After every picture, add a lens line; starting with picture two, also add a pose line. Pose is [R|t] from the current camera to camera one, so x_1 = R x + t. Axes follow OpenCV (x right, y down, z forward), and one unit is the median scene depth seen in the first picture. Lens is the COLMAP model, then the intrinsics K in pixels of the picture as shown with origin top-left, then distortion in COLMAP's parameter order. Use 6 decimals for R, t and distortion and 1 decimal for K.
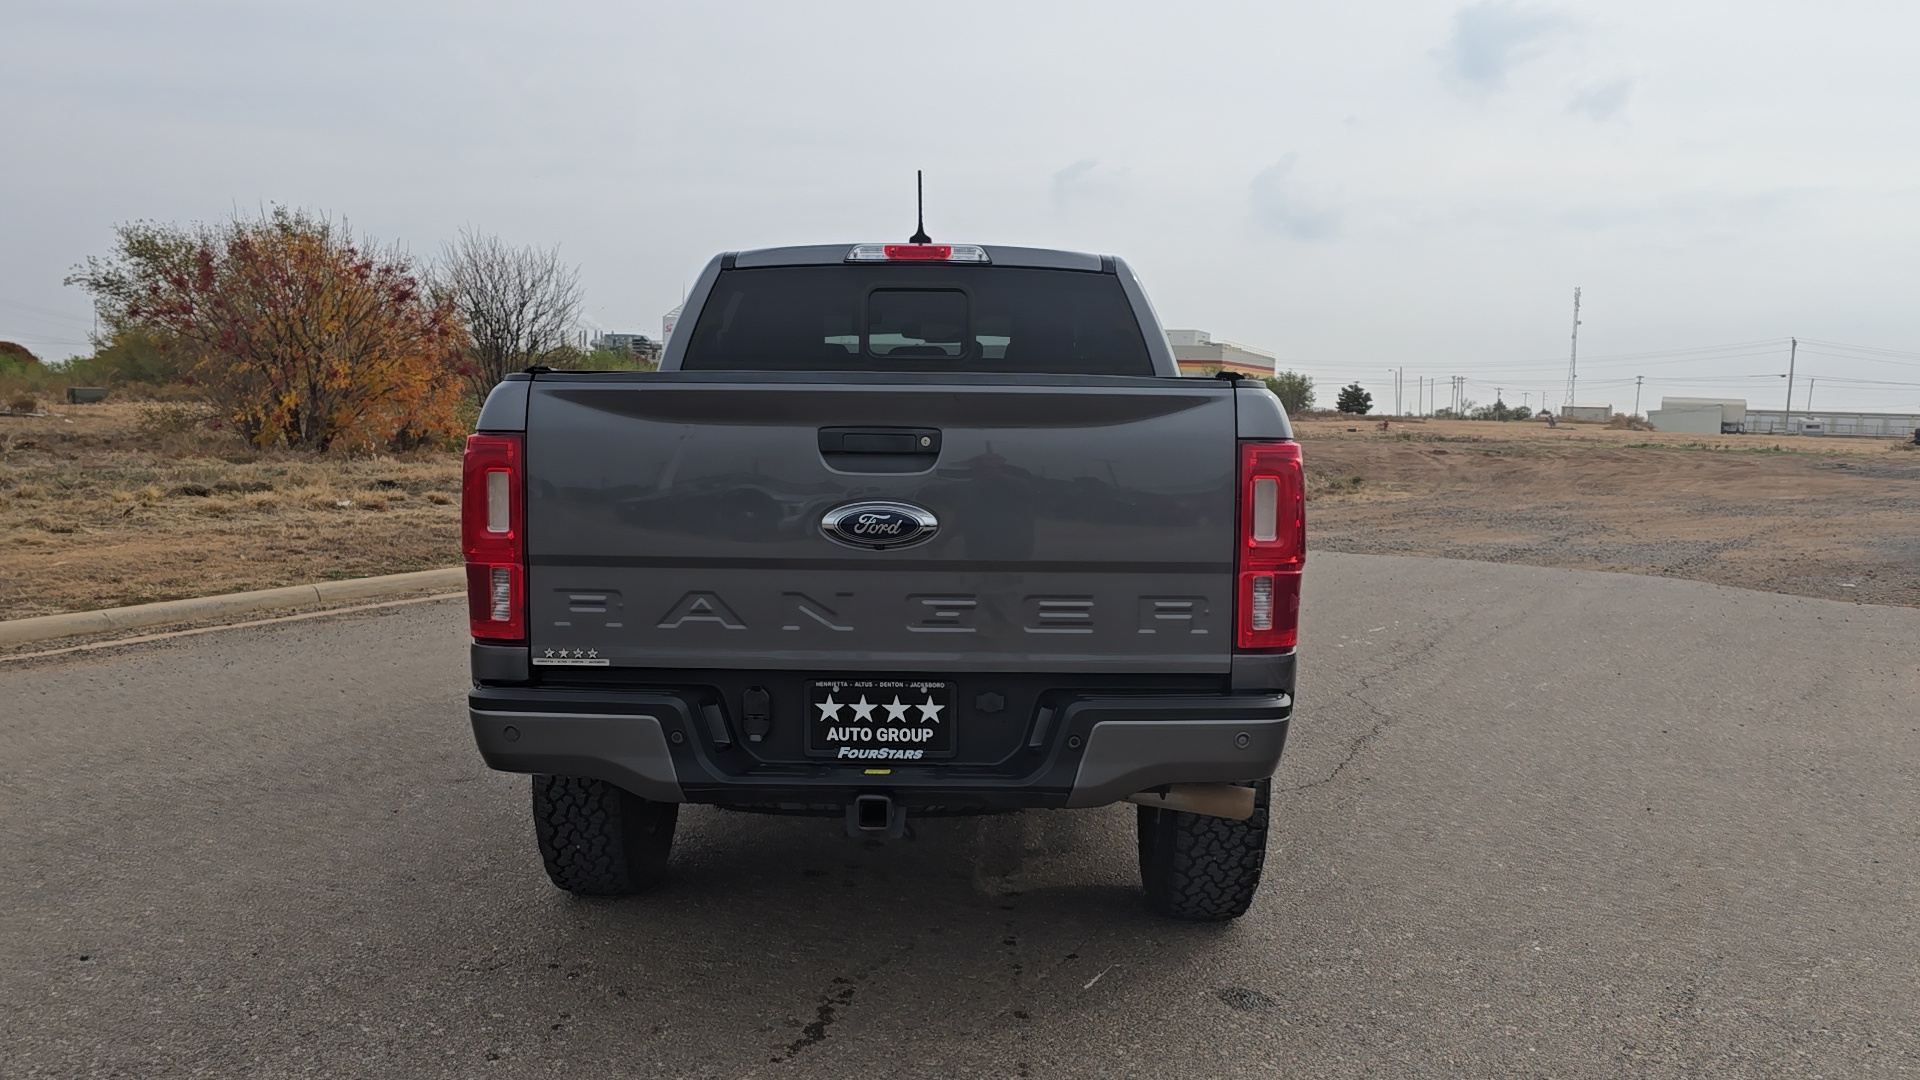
lens RADIAL K [[1562.9, 0, 972.2], [0, 1562.9, 533.7], [0, 0, 1]] dist [-0.004791, -0.003517]
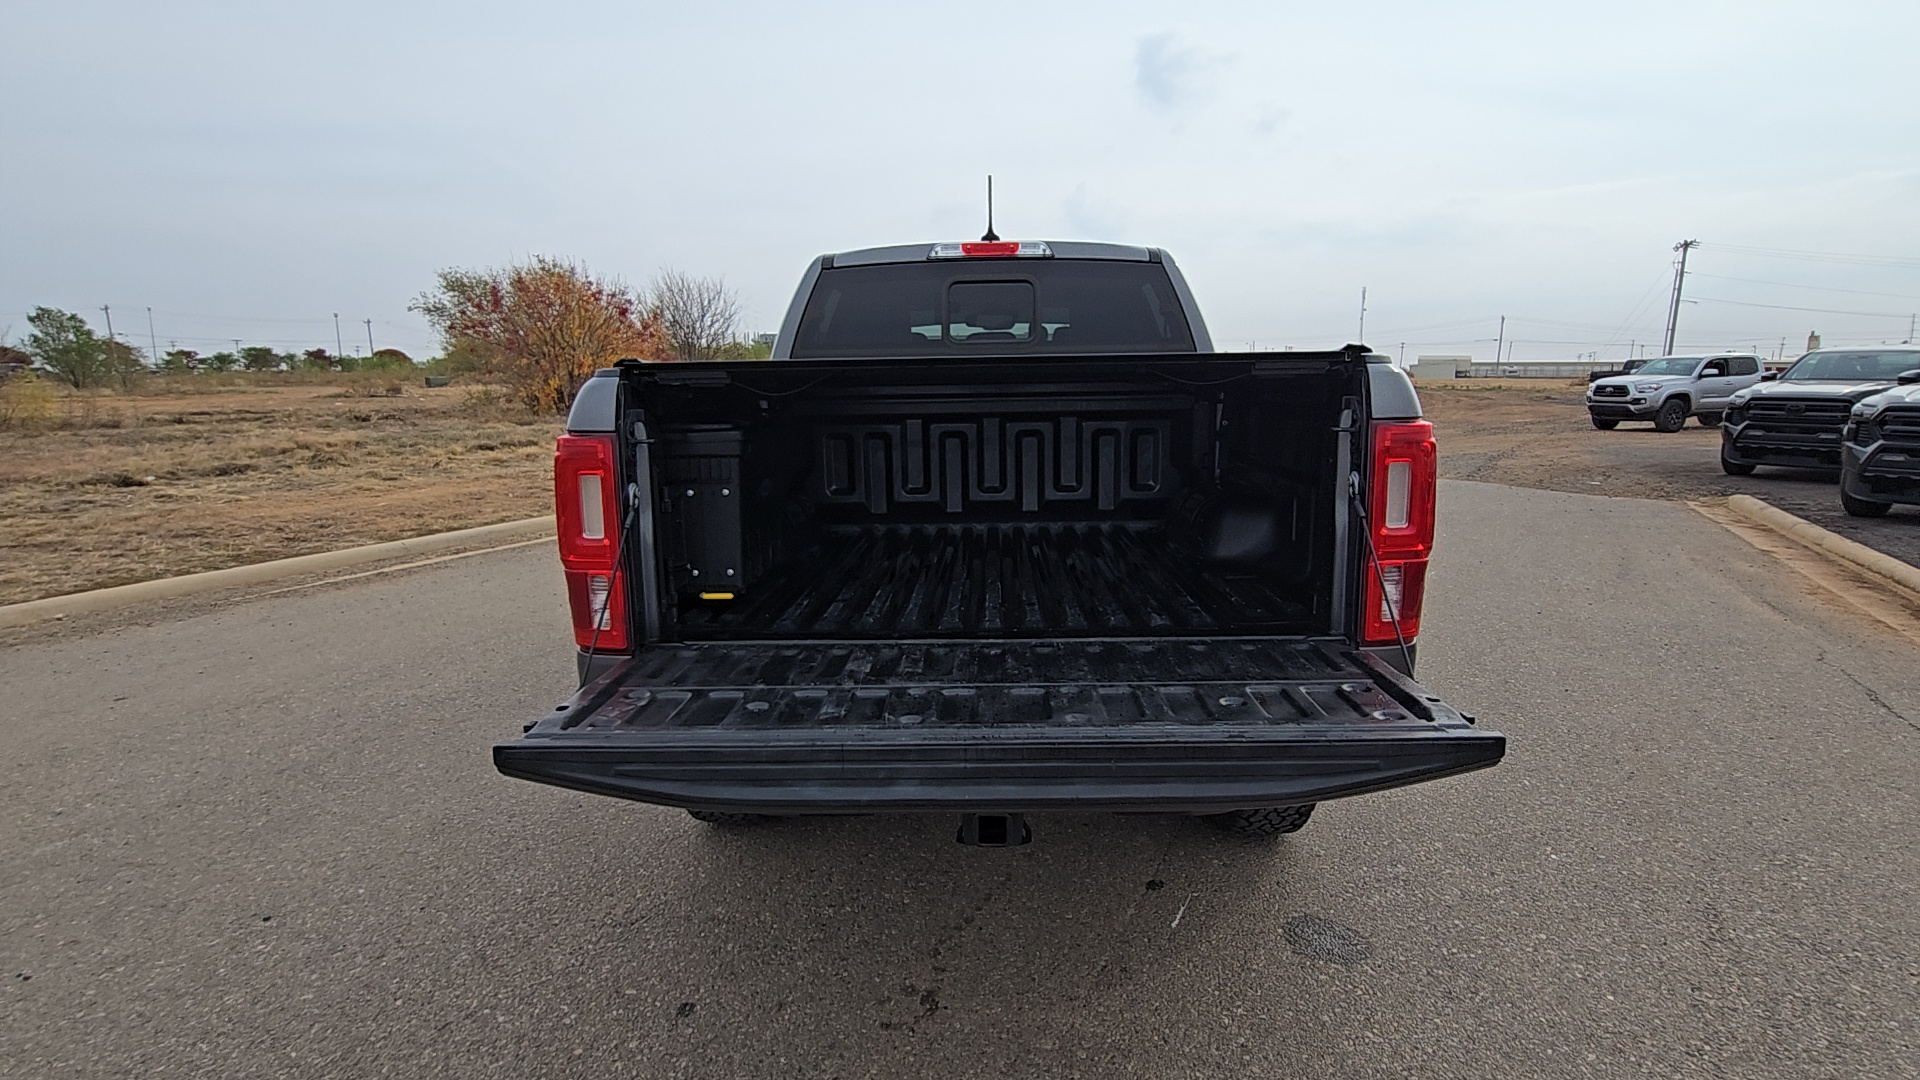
lens RADIAL K [[918.4, 0, 938.8], [0, 918.4, 563.1], [0, 0, 1]] dist [-0.001993, 0.000256]
pose [[0.998532, -0.015918, -0.051780, -0.037403], [0.022127, 0.992328, 0.121638, -0.030034], [0.049446, -0.122605, 0.991223, 0.269418]]
